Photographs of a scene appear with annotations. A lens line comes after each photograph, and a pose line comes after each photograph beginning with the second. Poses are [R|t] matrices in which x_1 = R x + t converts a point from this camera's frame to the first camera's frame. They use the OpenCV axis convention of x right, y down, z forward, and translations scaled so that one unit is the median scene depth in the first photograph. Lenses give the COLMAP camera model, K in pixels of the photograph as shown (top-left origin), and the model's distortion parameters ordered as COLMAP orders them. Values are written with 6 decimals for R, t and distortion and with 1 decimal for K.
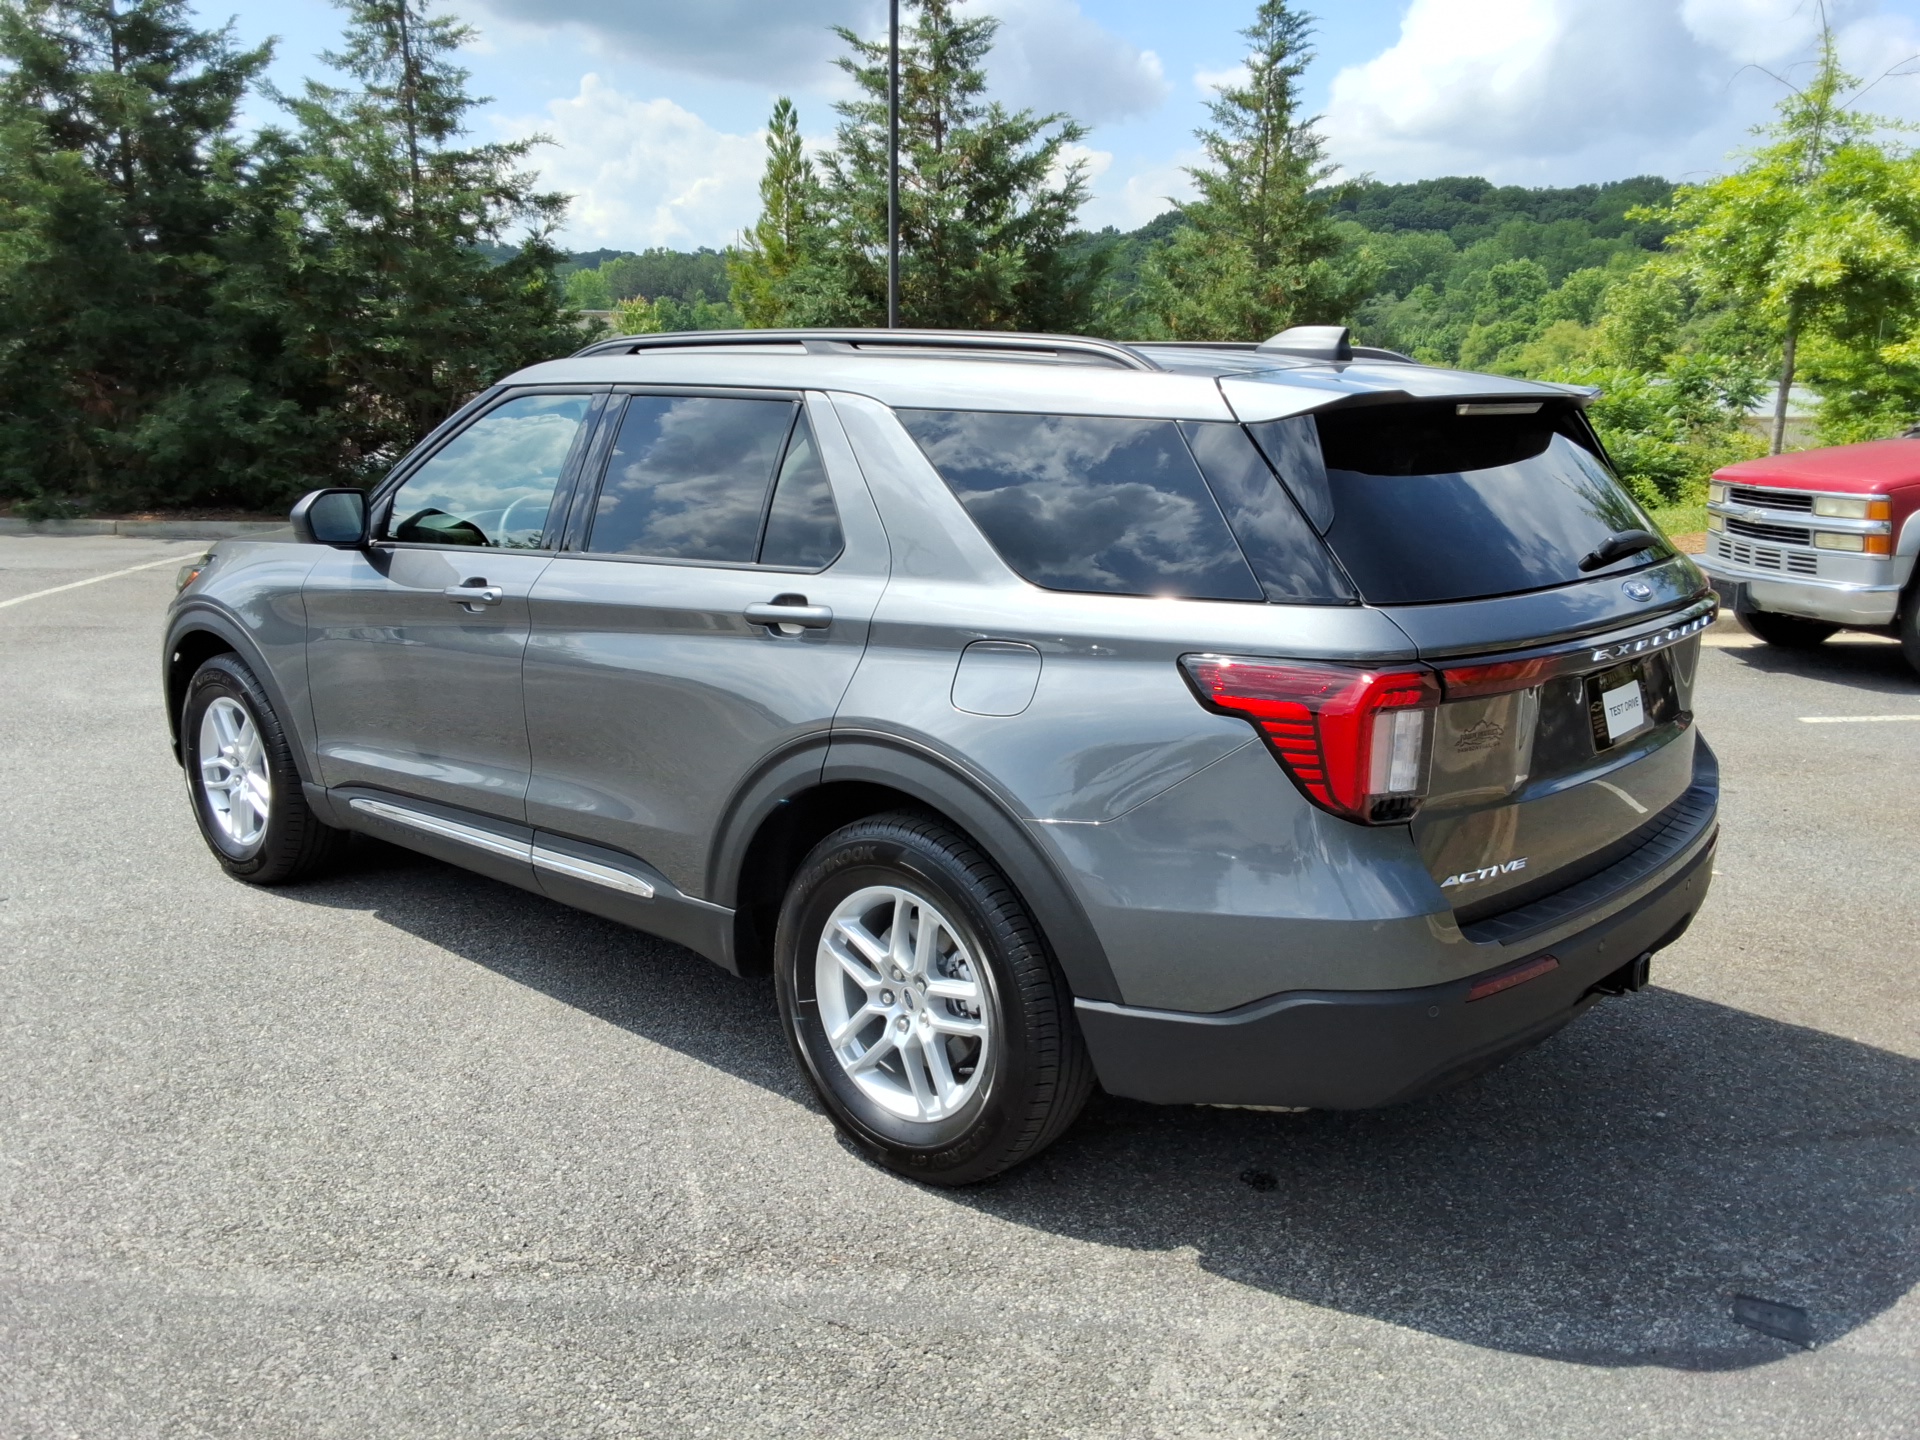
lens RADIAL K [[1541.8, 0, 967.5], [0, 1541.8, 710.3], [0, 0, 1]] dist [0.094833, -0.145167]
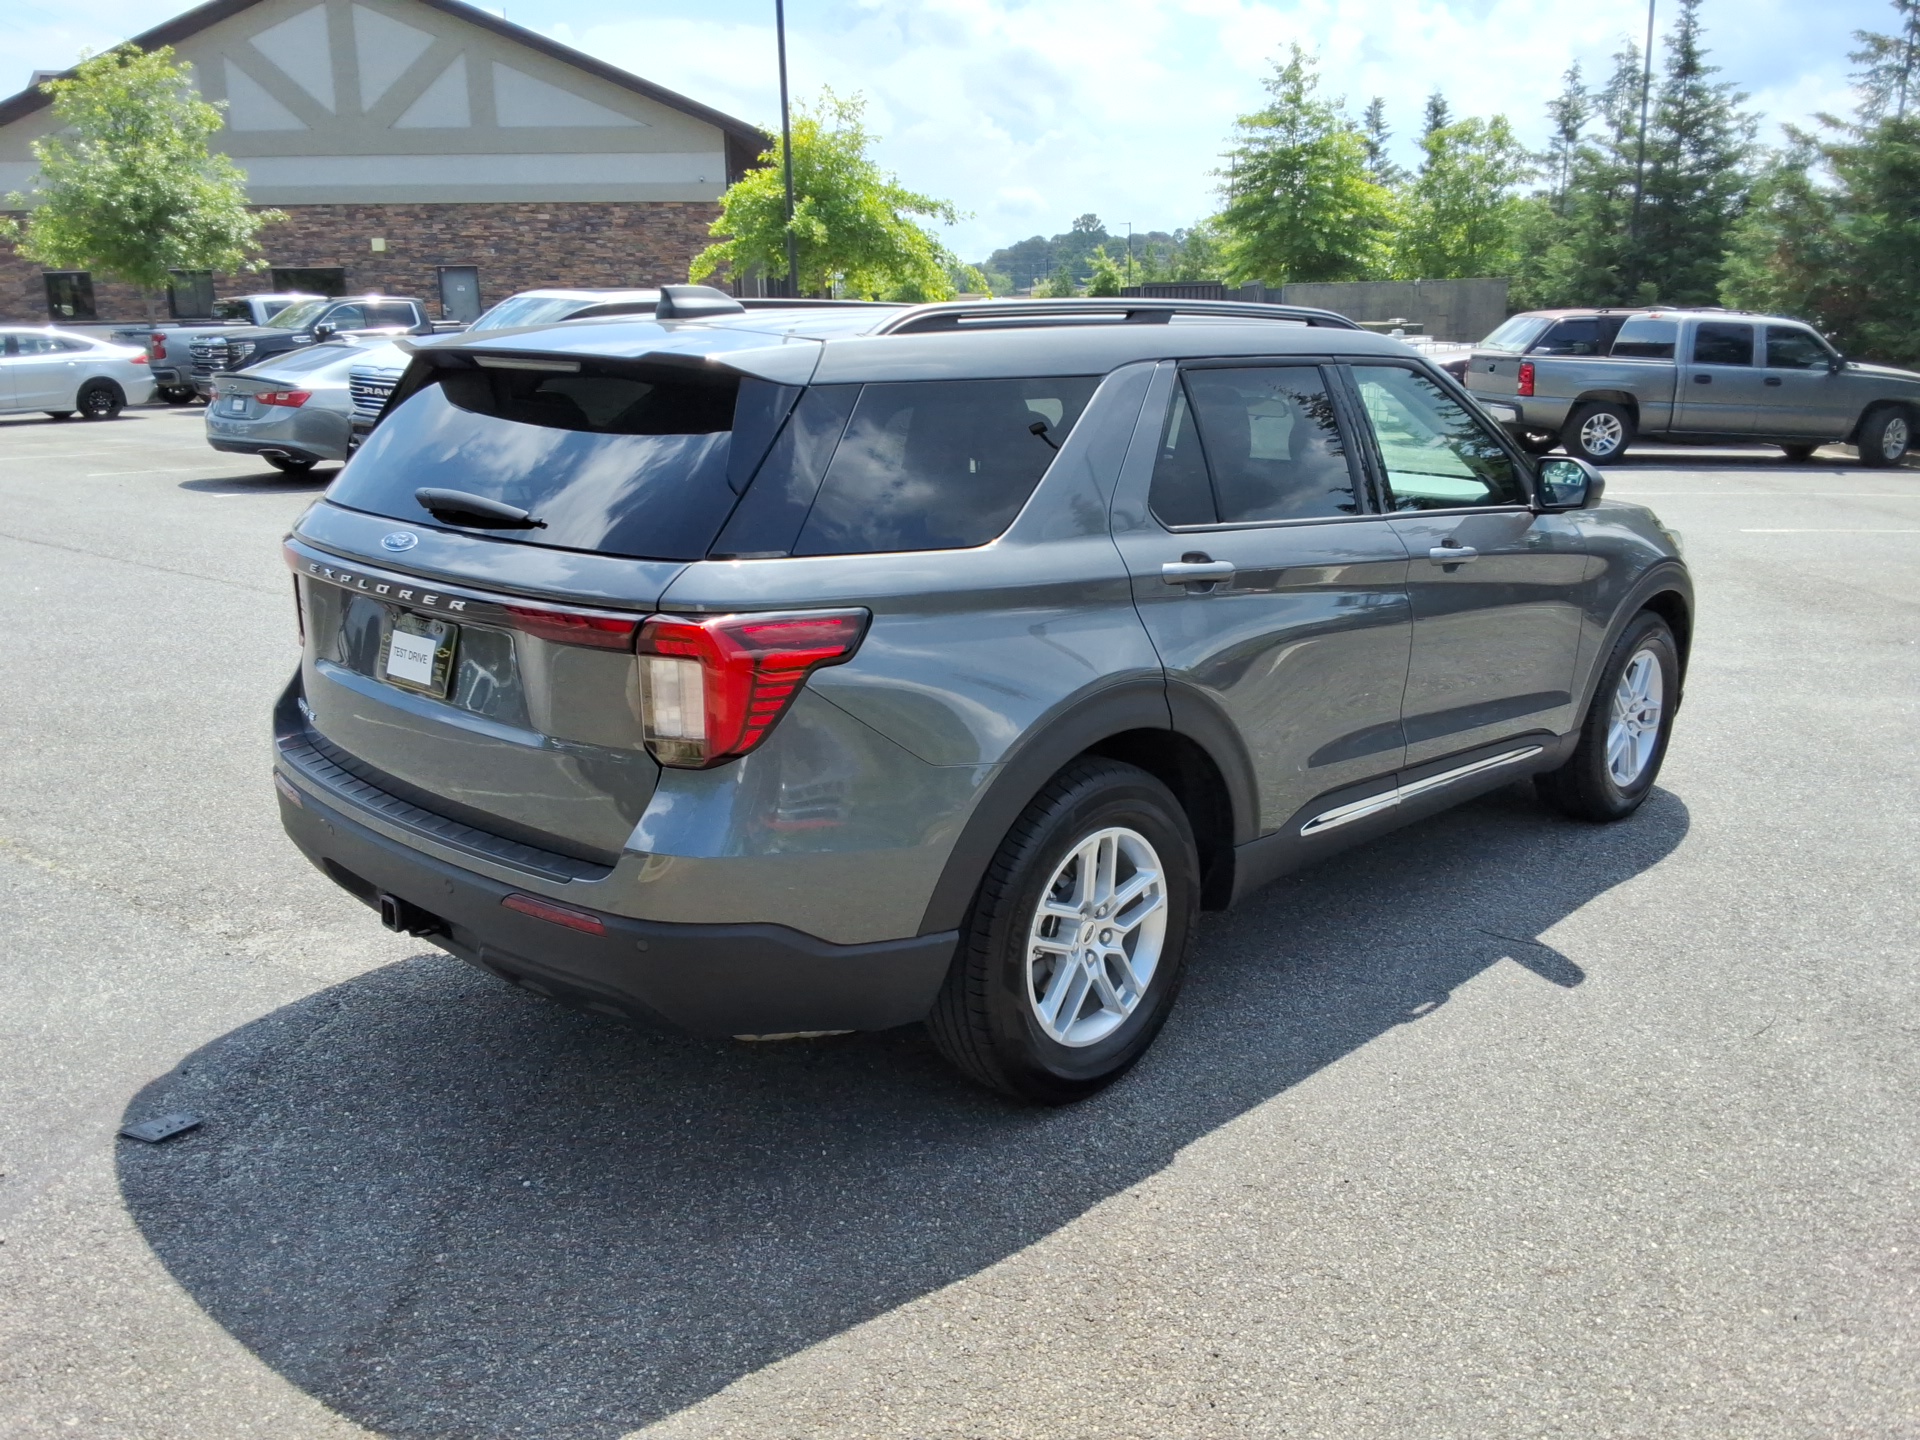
lens RADIAL K [[1541.8, 0, 972.3], [0, 1541.8, 715.4], [0, 0, 1]] dist [0.094833, -0.145167]
pose [[-0.040268, 0.230572, -0.972222, 0.265210], [-0.221887, 0.946653, 0.233699, -0.053734], [0.974240, 0.225134, 0.013042, 0.255232]]
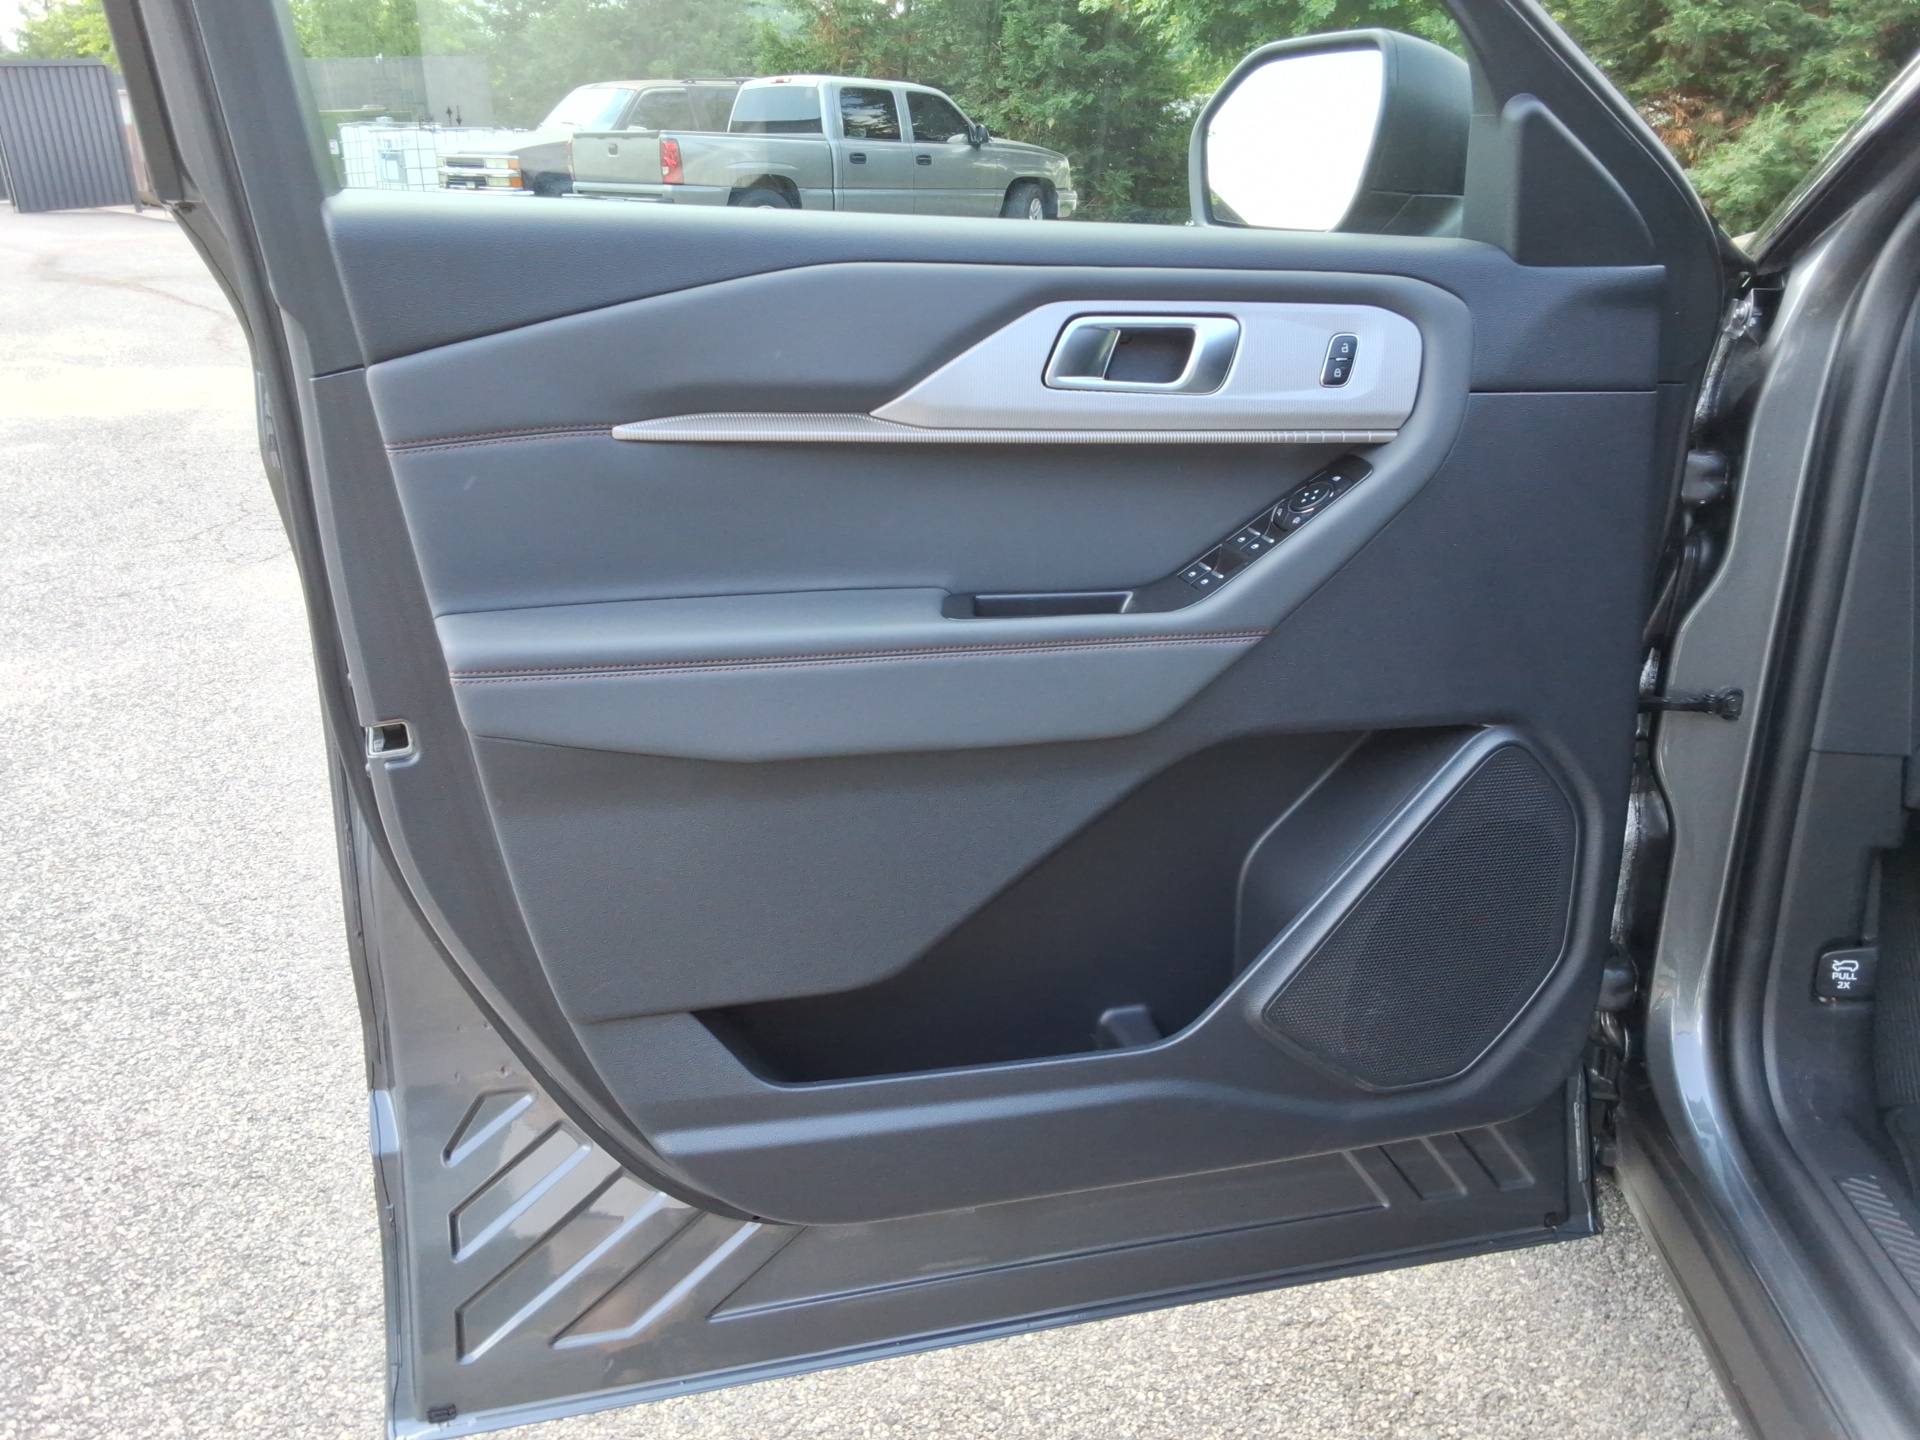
lens RADIAL K [[1541.8, 0, 978.5], [0, 1541.8, 706.8], [0, 0, 1]] dist [0.094833, -0.145167]
pose [[0.597024, 0.253689, -0.761055, -0.071537], [-0.149248, 0.967244, 0.205339, -0.019125], [0.788218, -0.009006, 0.615330, 0.203888]]
